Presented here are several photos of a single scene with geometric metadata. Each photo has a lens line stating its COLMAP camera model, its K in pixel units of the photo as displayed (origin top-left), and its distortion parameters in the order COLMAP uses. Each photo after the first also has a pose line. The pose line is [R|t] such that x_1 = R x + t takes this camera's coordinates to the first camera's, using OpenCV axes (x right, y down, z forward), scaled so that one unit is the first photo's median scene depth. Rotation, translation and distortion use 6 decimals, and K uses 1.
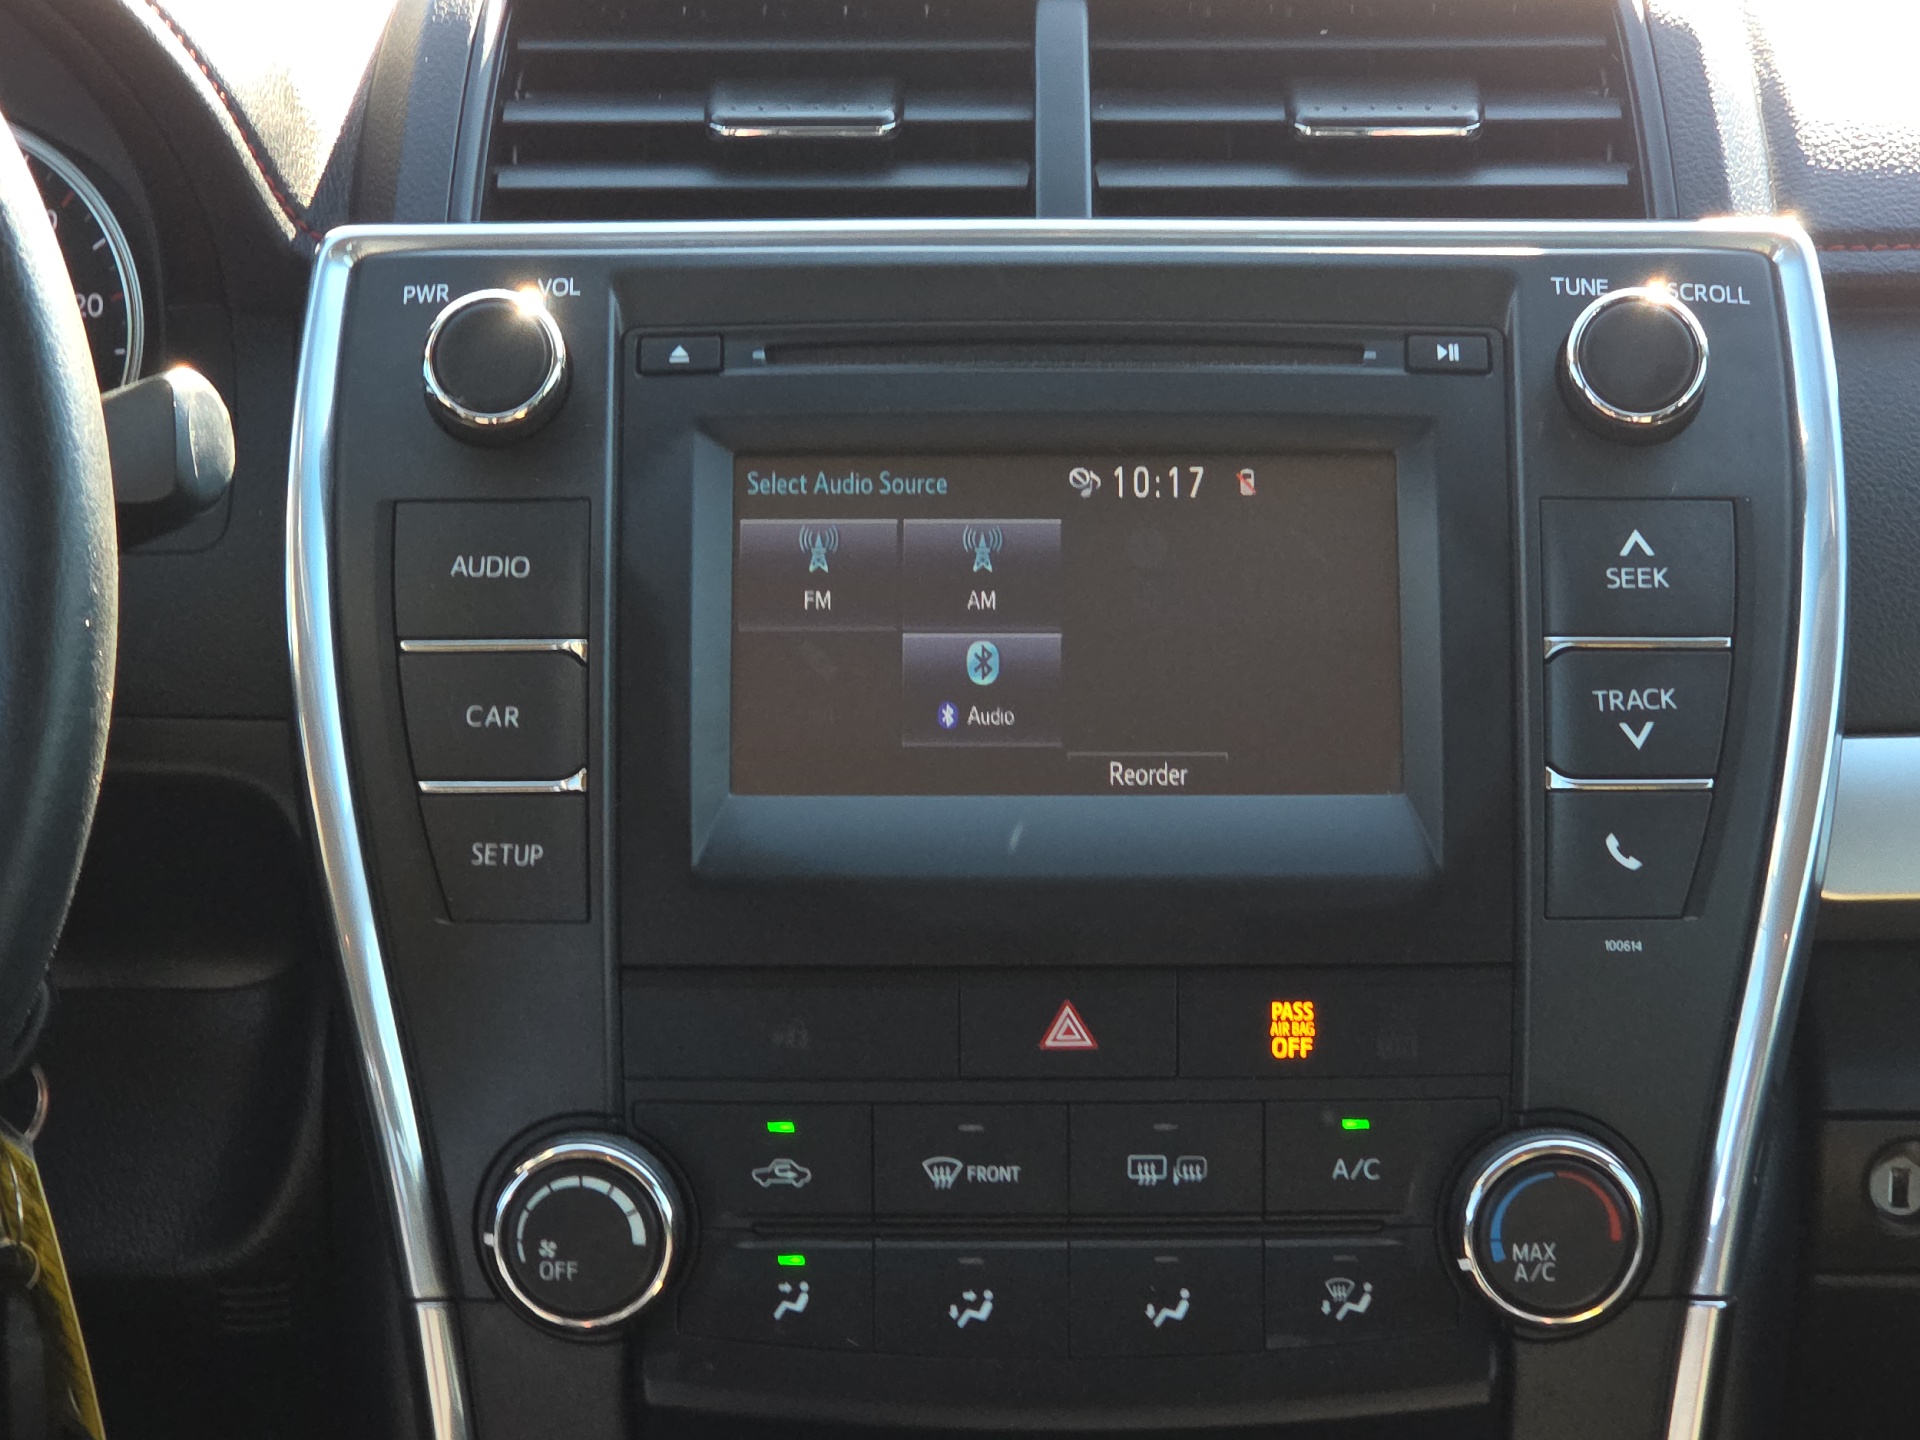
lens RADIAL K [[5525.8, 0, 948.0], [0, 5525.8, 723.3], [0, 0, 1]] dist [-0.493398, 0.000000]
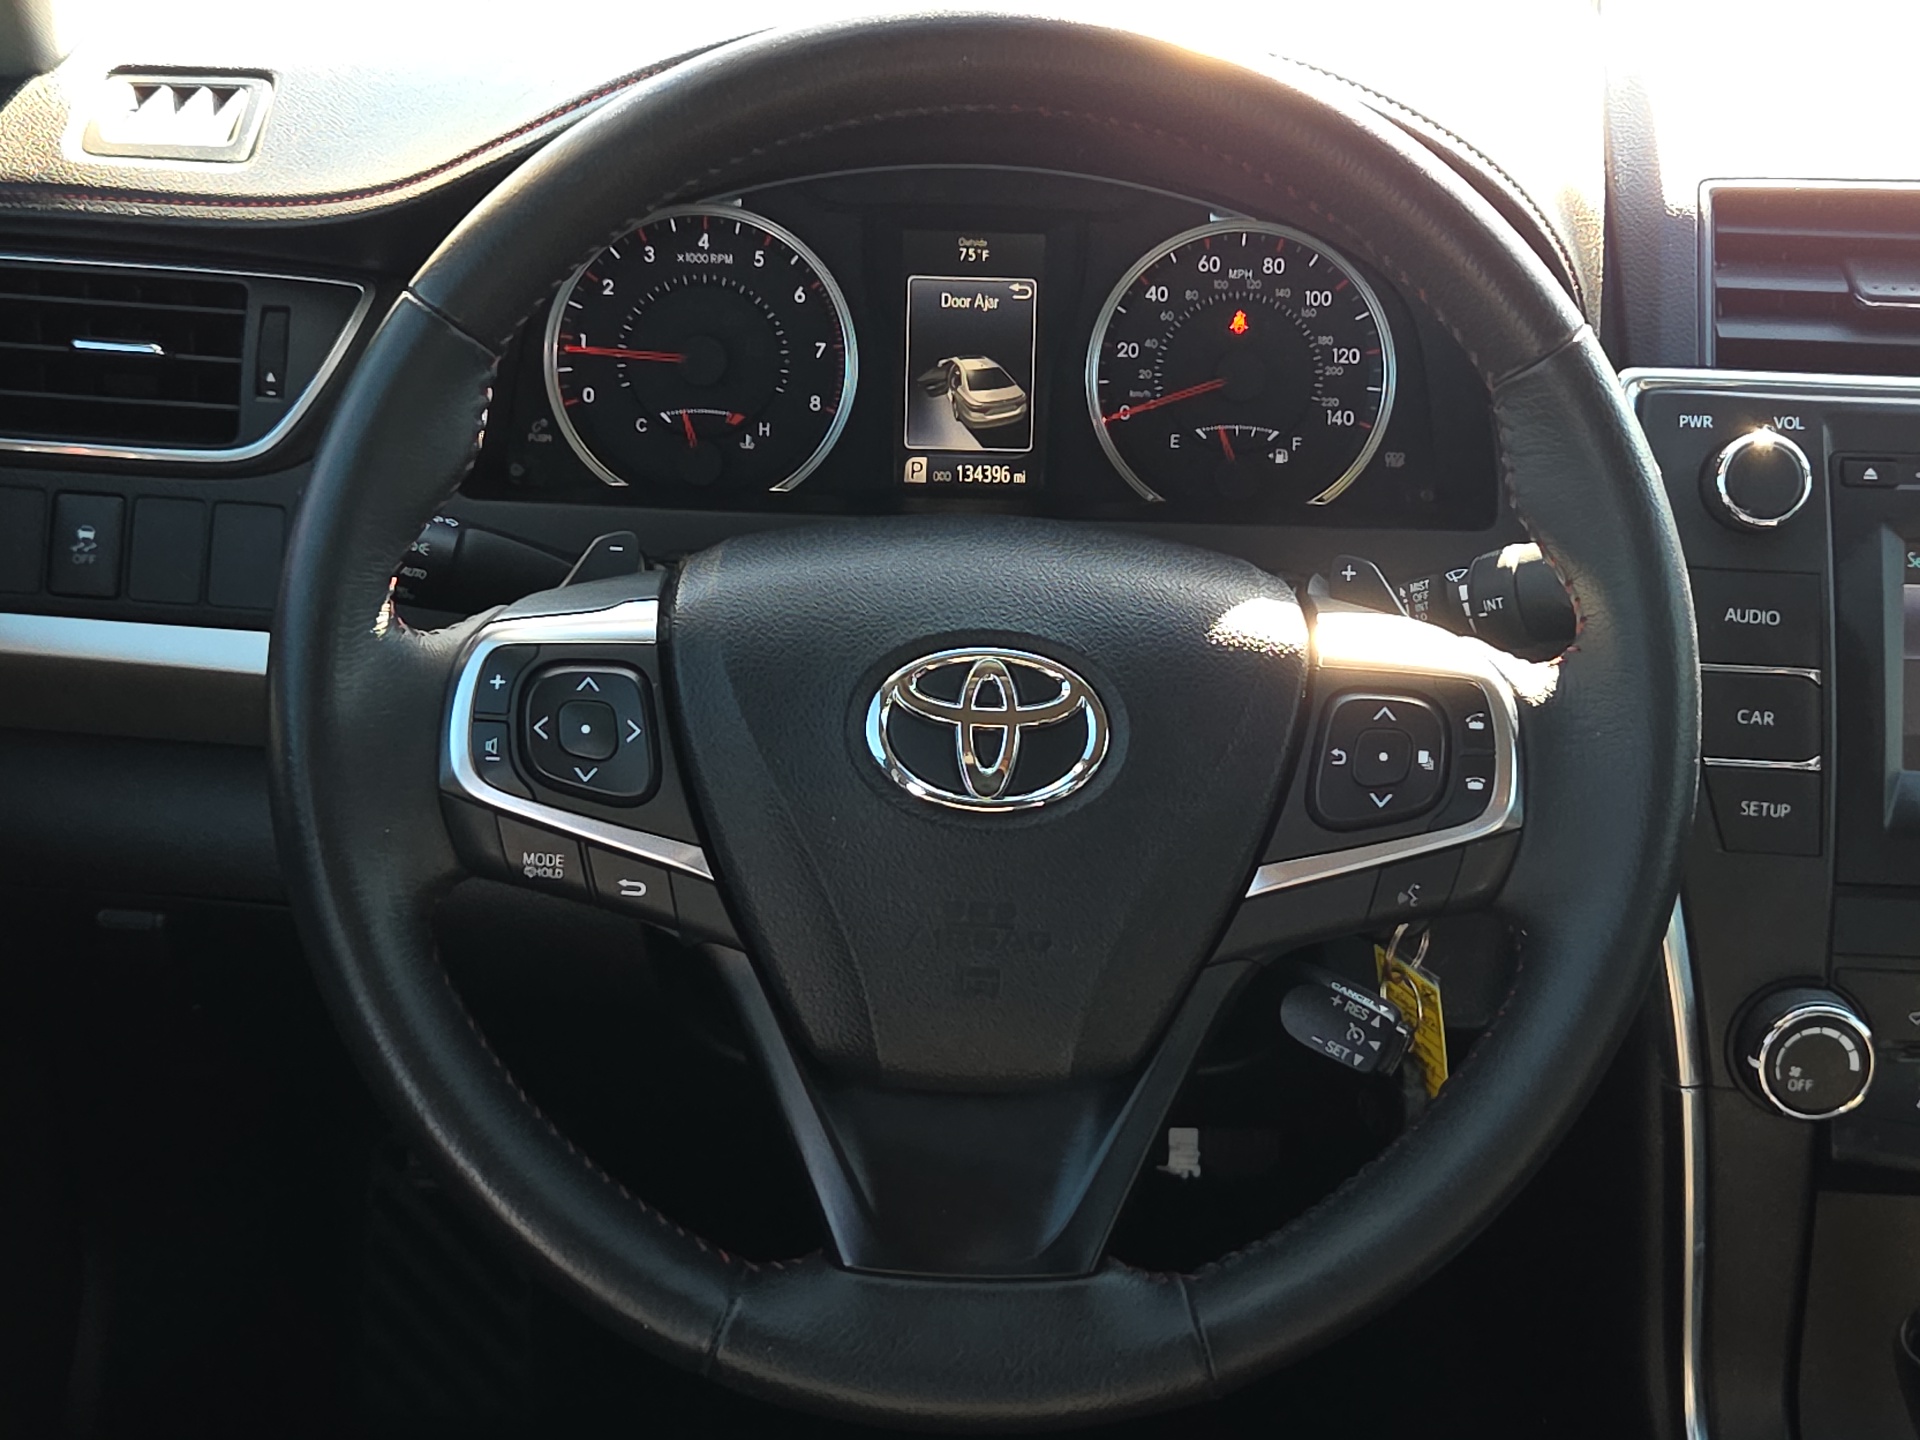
lens RADIAL K [[3117.4, 0, 989.4], [0, 3117.4, 690.2], [0, 0, 1]] dist [0.103104, 0.000000]
pose [[0.998000, 0.030996, 0.055094, -0.347022], [-0.040790, 0.981579, 0.186652, -0.164703], [-0.048294, -0.188526, 0.980880, 0.150851]]
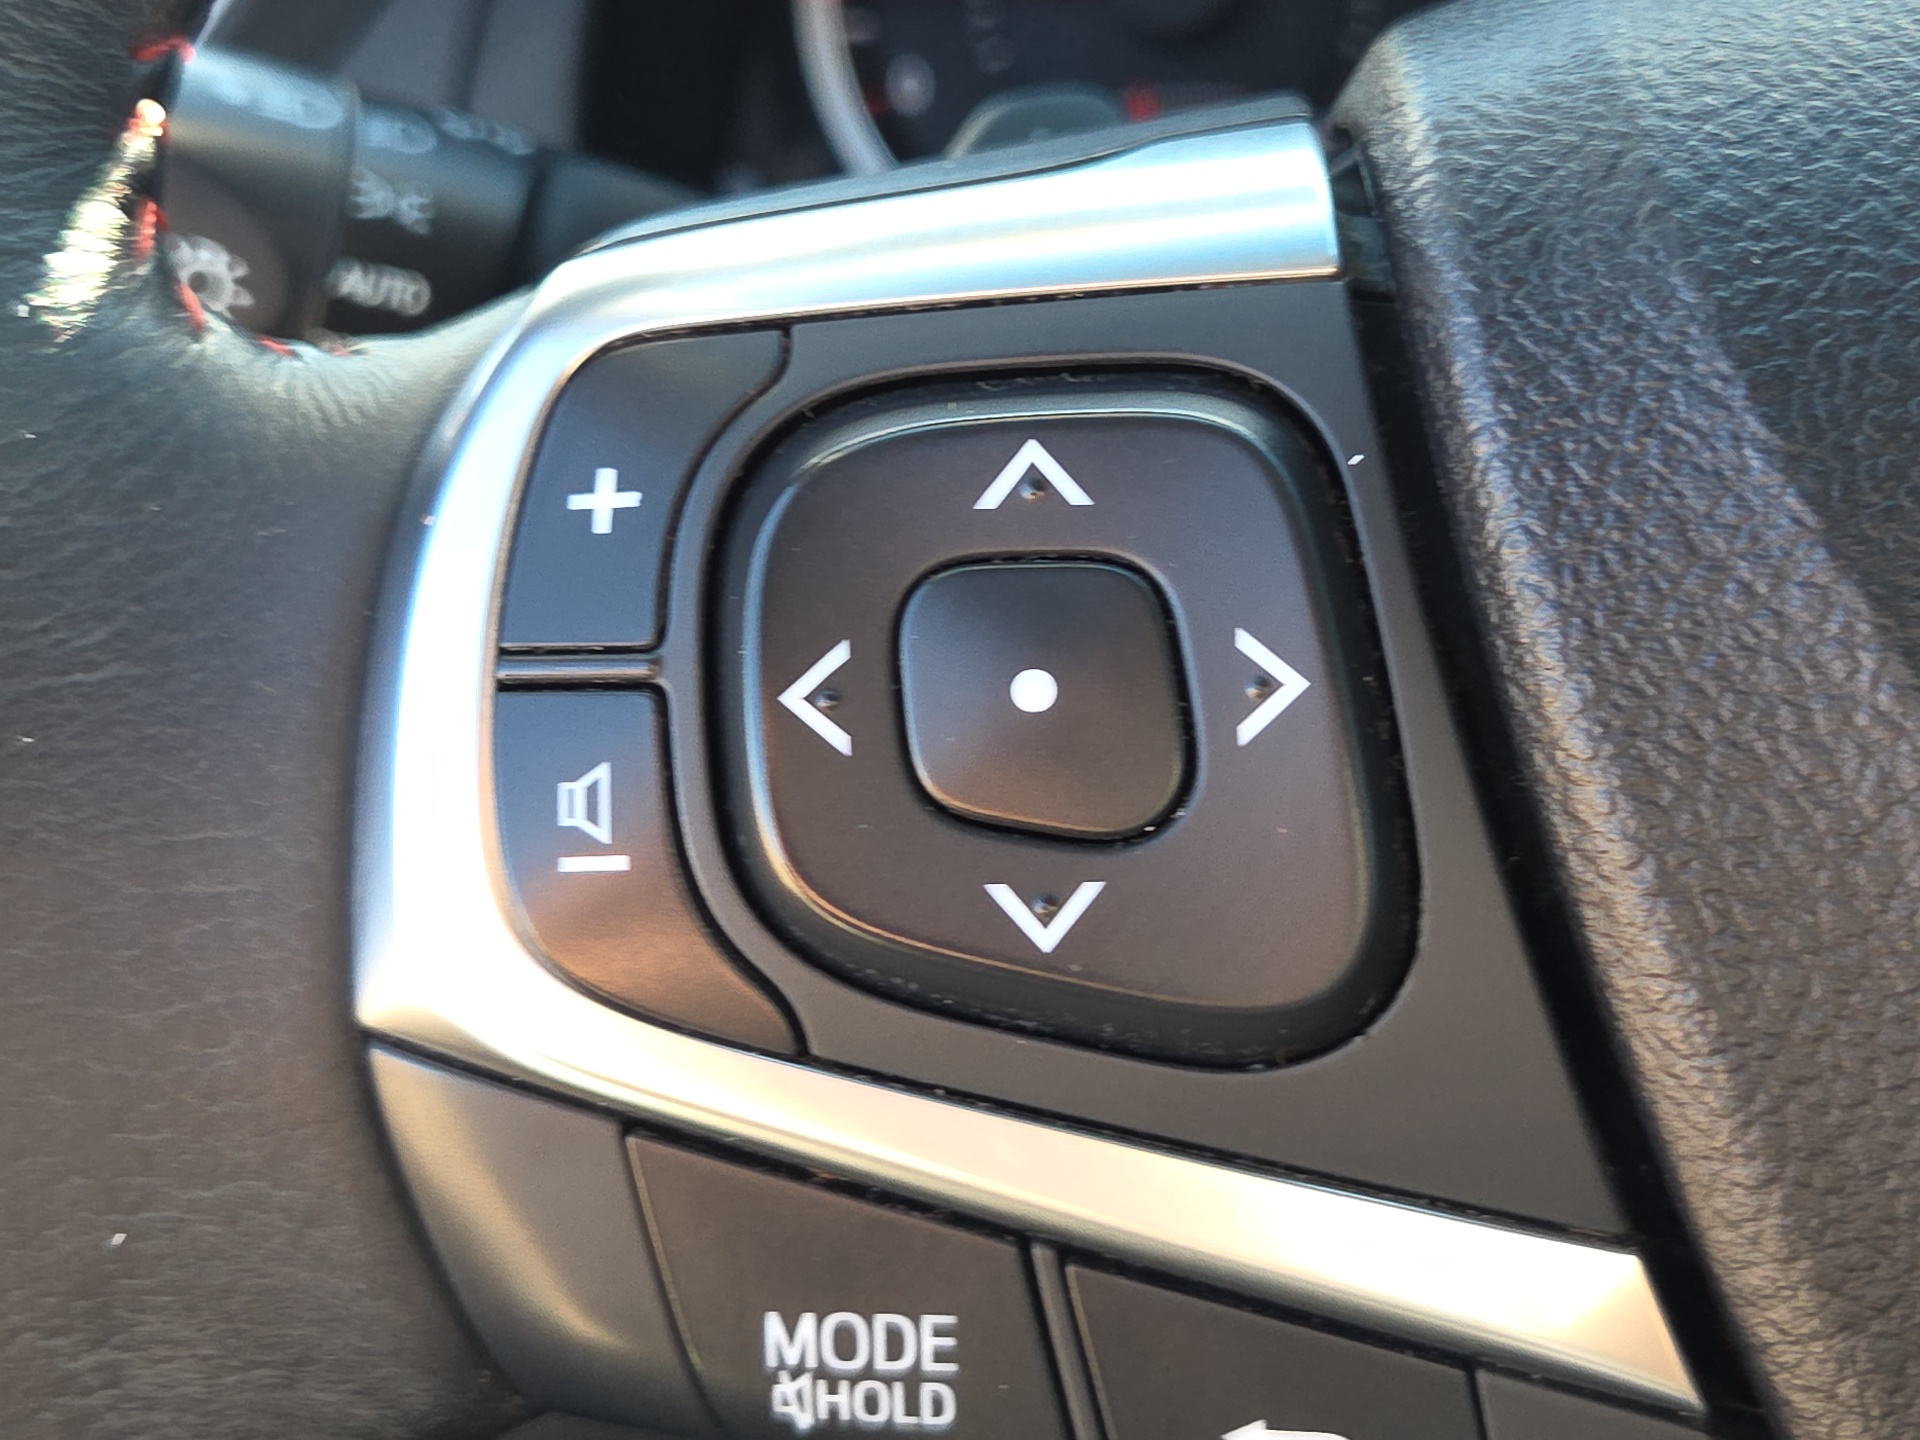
lens RADIAL K [[2788.8, 0, 968.6], [0, 2788.8, 716.1], [0, 0, 1]] dist [0.068781, 0.000000]
pose [[0.998788, -0.027663, -0.040698, -0.398771], [0.031748, 0.994130, 0.103427, -0.027269], [0.037598, -0.104594, 0.993804, 0.742252]]
